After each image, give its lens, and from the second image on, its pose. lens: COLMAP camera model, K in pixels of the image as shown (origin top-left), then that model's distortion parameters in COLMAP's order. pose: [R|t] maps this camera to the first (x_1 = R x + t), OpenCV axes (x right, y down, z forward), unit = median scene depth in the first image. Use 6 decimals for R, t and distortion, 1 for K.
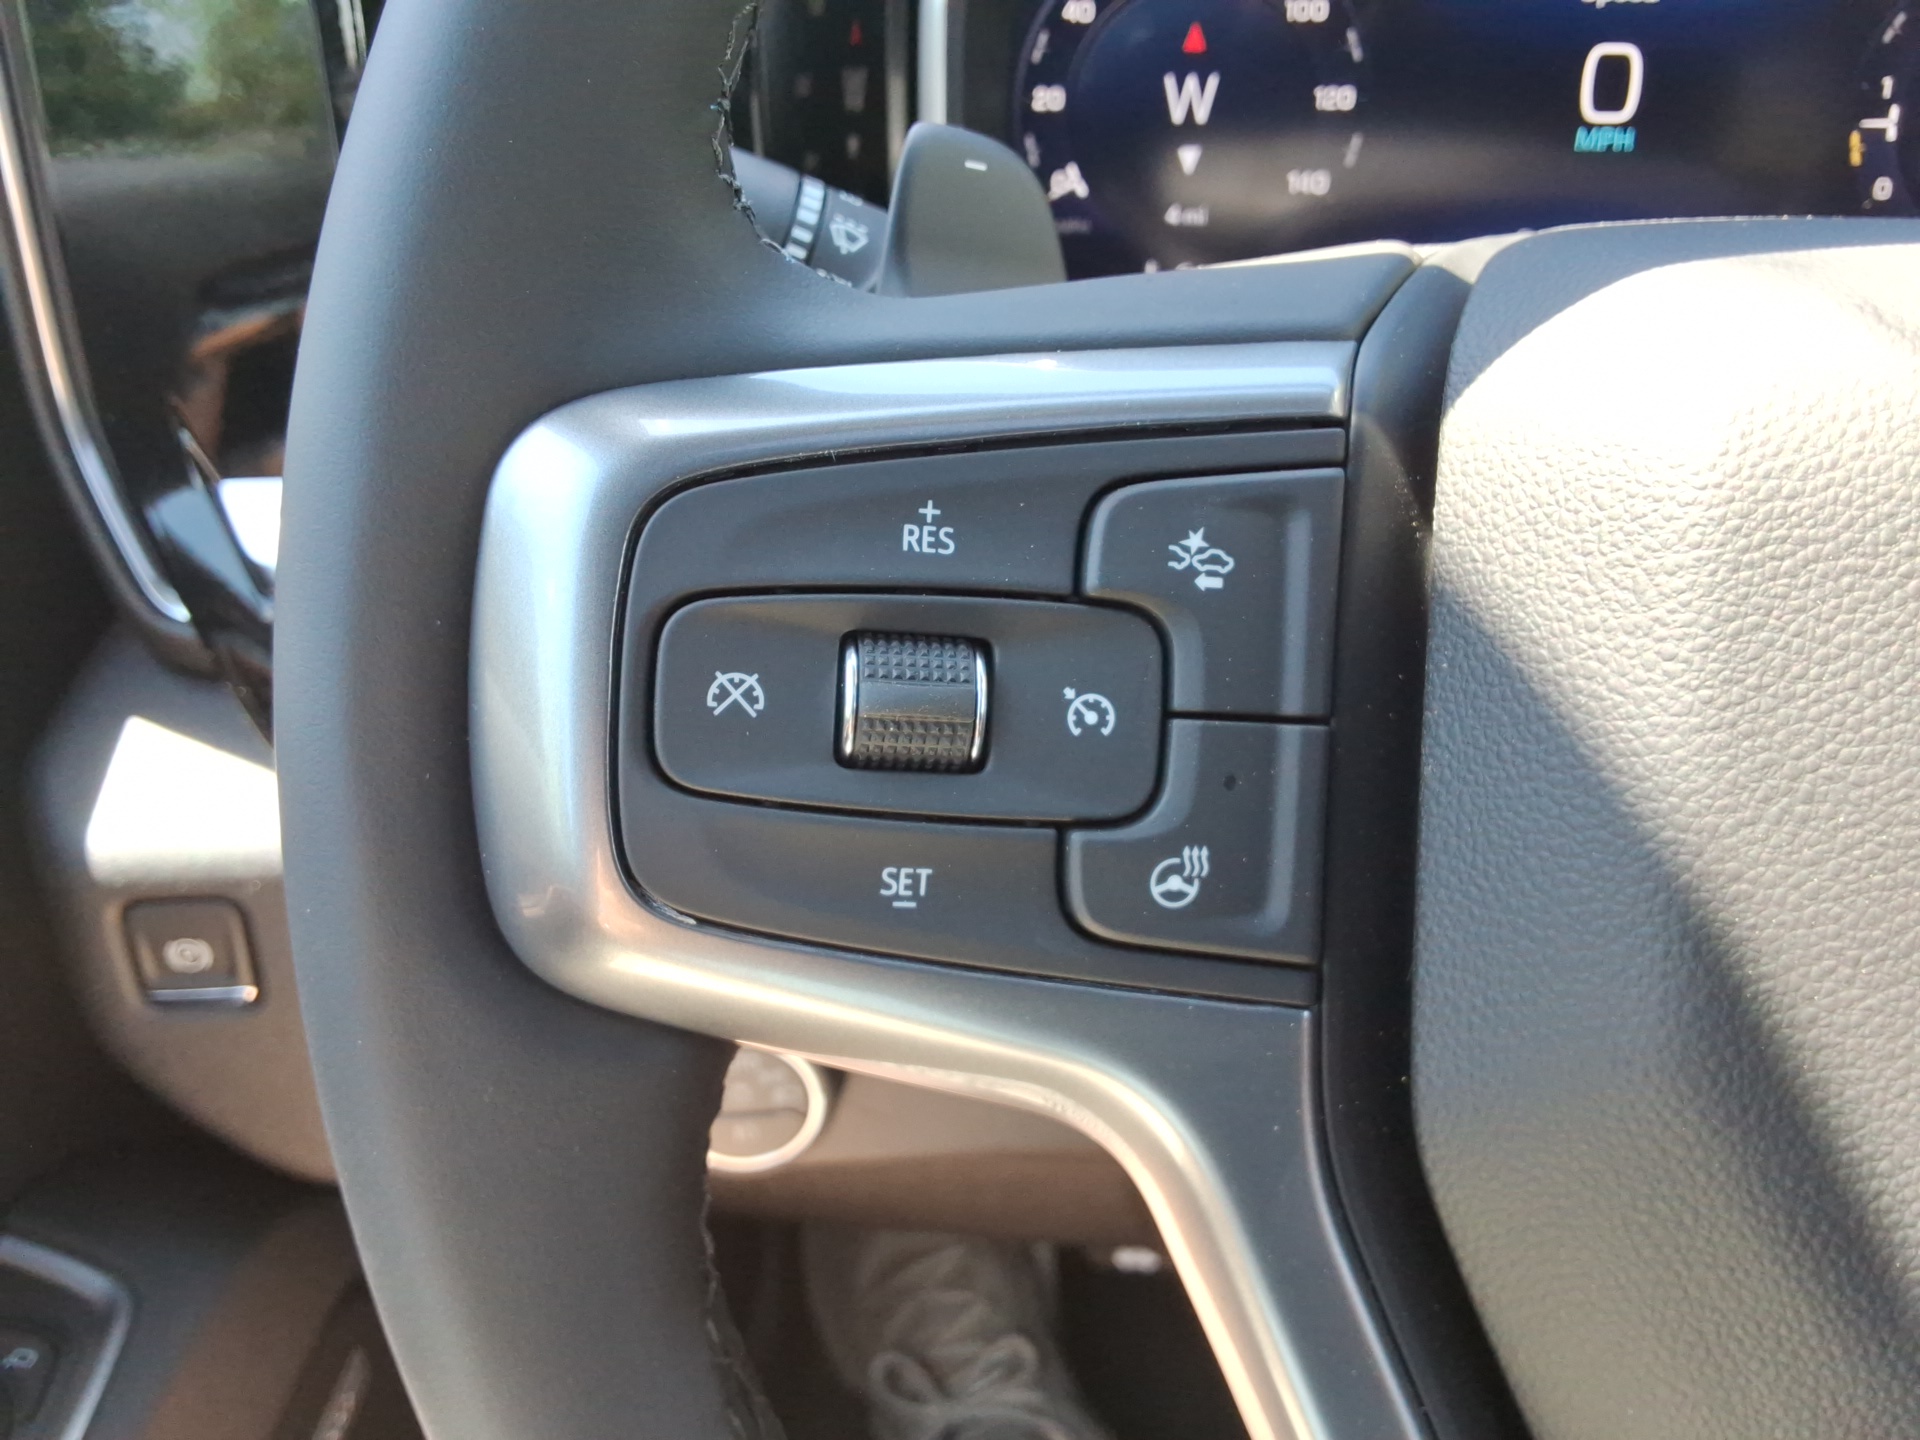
lens RADIAL K [[1553.4, 0, 960.0], [0, 1553.4, 724.8], [0, 0, 1]] dist [0.110296, -0.193096]
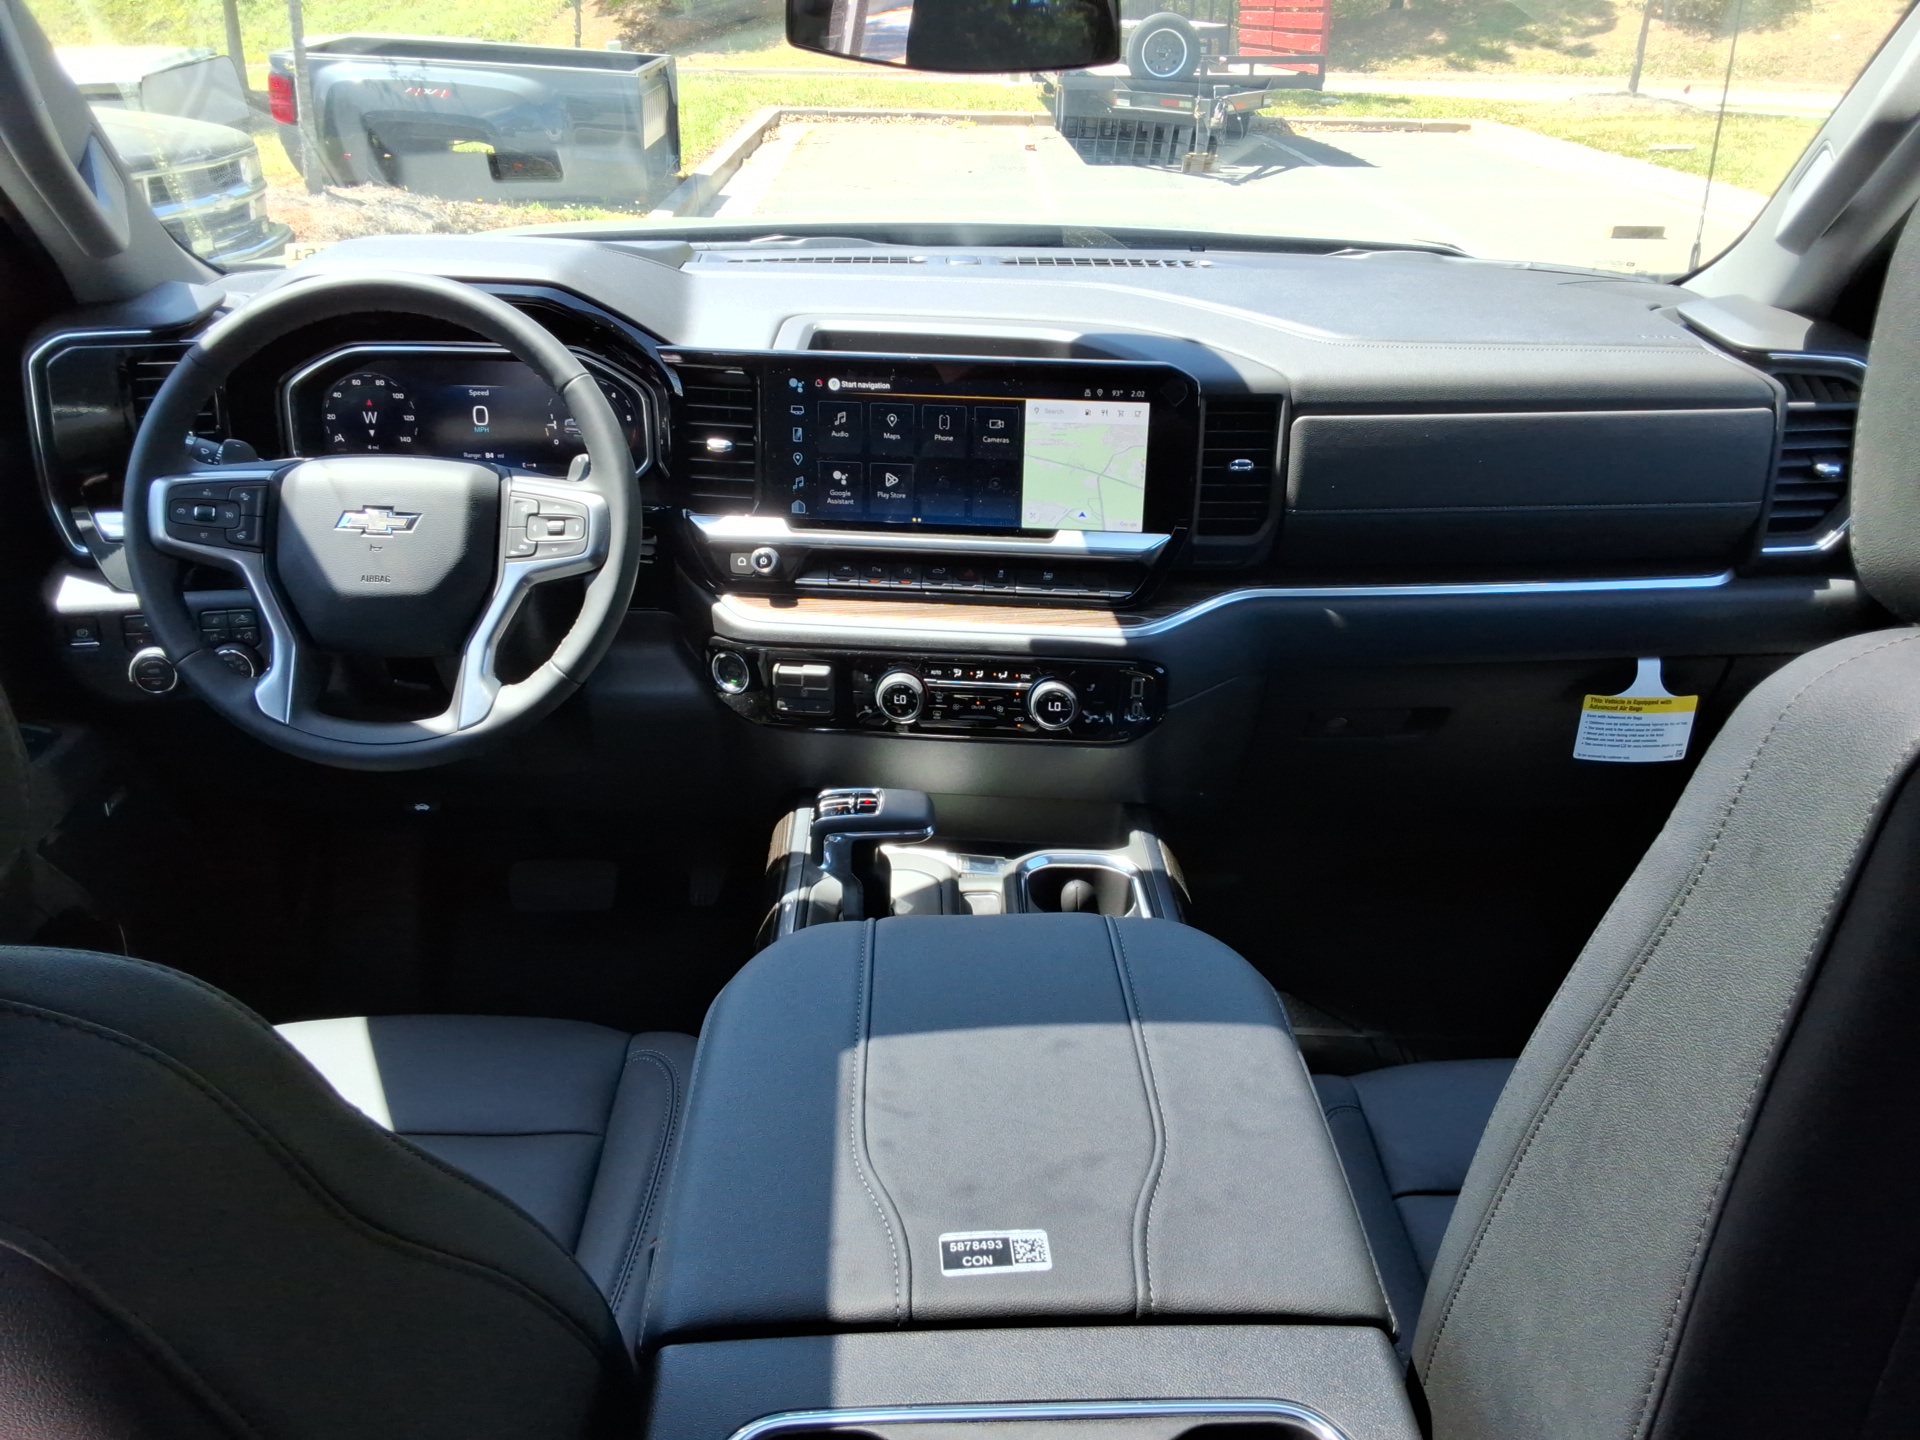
lens RADIAL K [[1529.5, 0, 969.0], [0, 1529.5, 716.1], [0, 0, 1]] dist [0.120346, -0.181120]
pose [[0.989195, -0.026530, 0.144184, 1.677133], [0.043252, 0.992526, -0.114115, 1.321884], [-0.140079, 0.119118, 0.982949, -4.592628]]
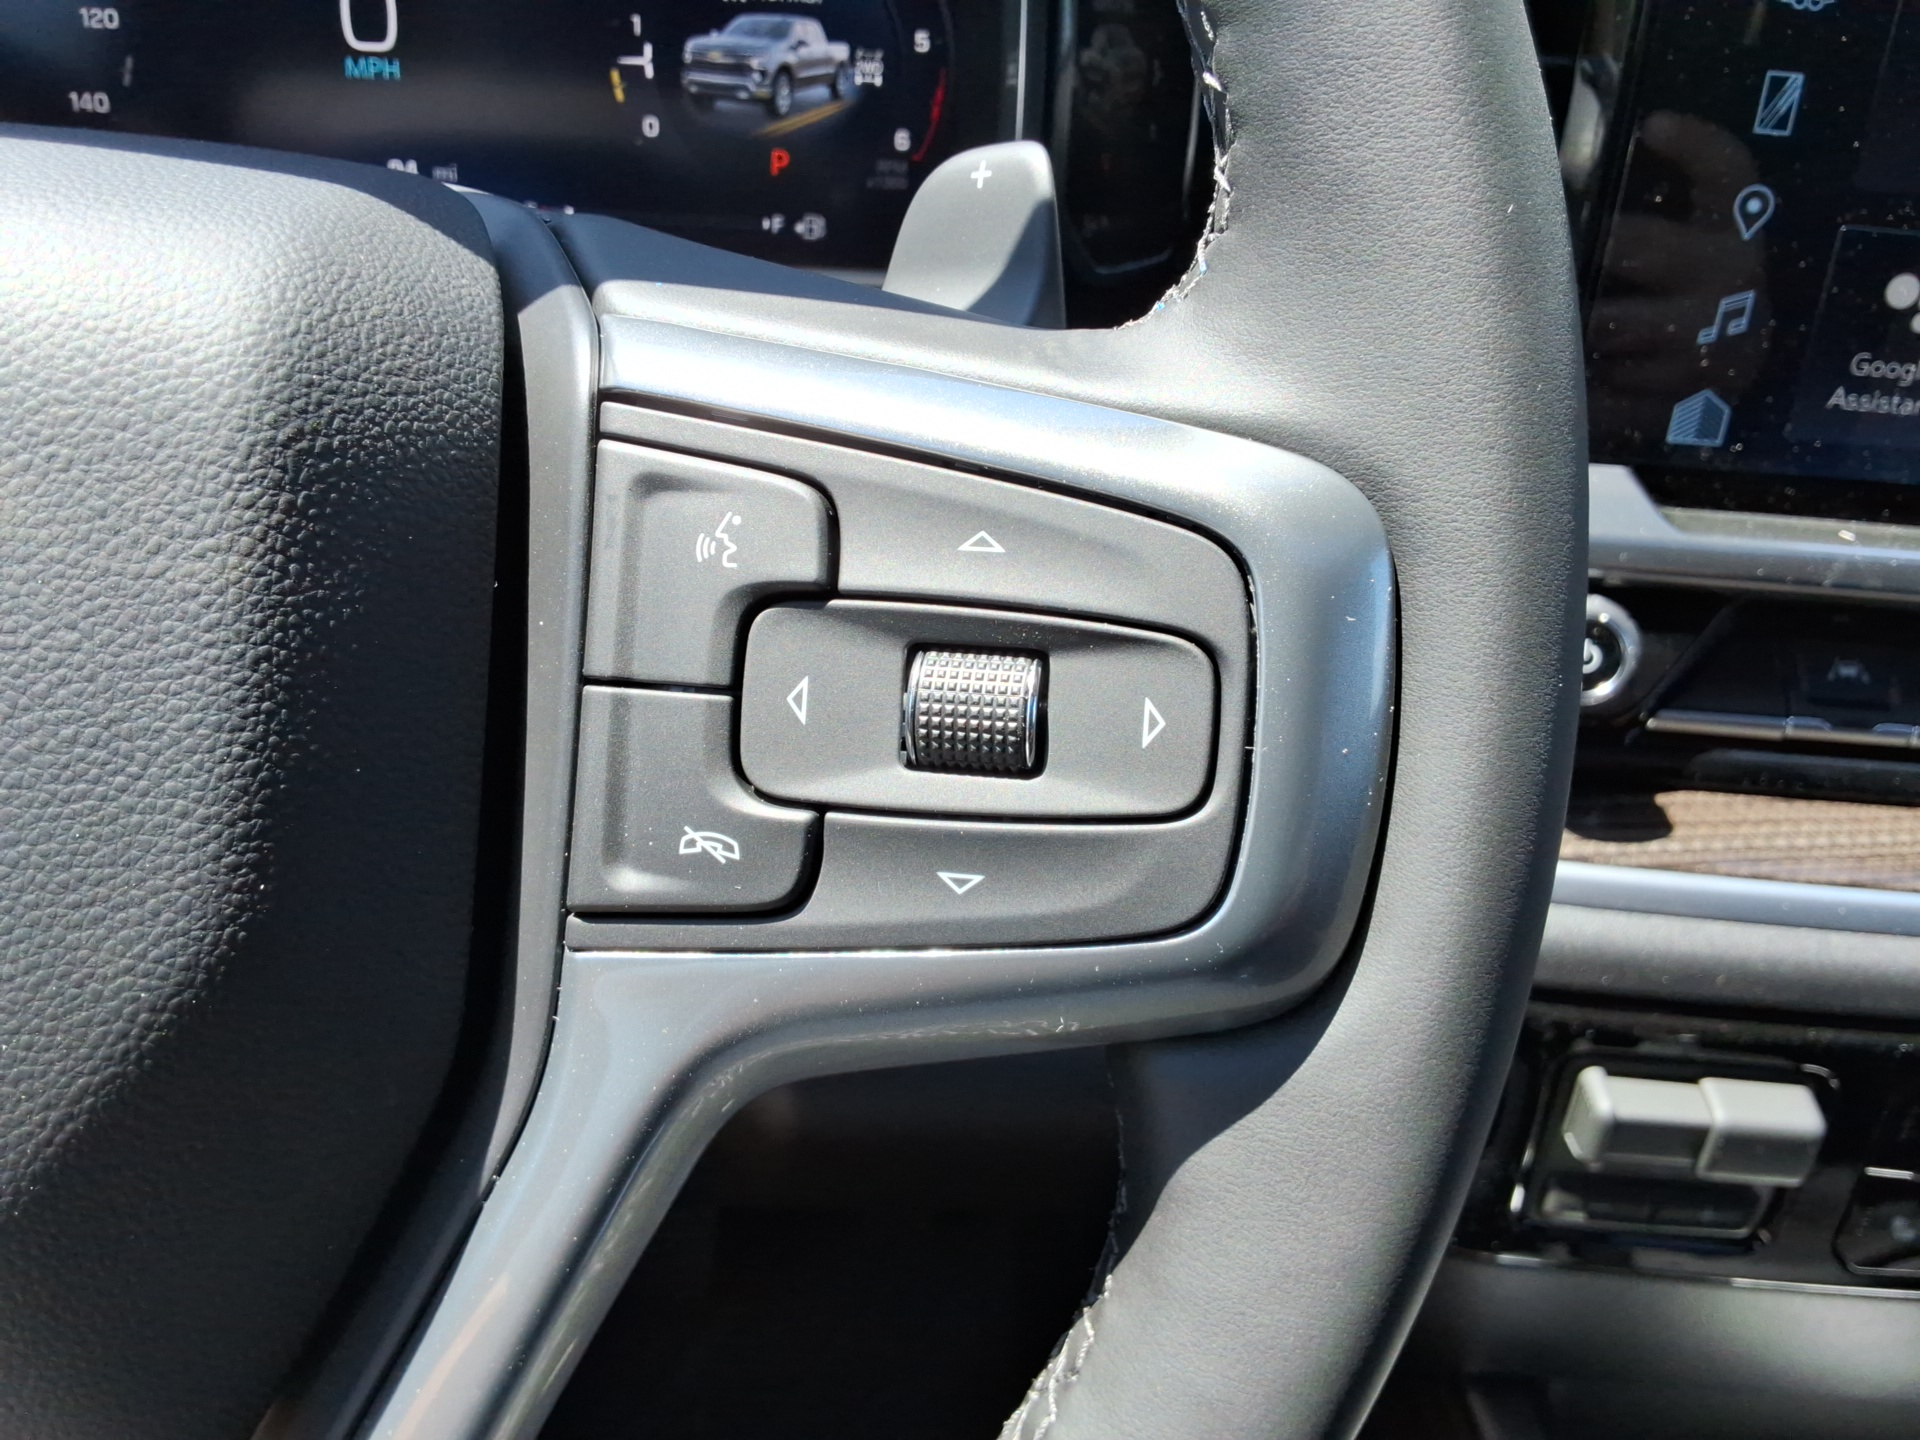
lens RADIAL K [[1553.4, 0, 960.0], [0, 1553.4, 724.8], [0, 0, 1]] dist [0.110296, -0.193096]
pose [[0.982589, -0.025892, 0.183979, 0.957129], [0.022014, 0.999491, 0.023091, 0.060678], [-0.184483, -0.018639, 0.982659, -0.126408]]
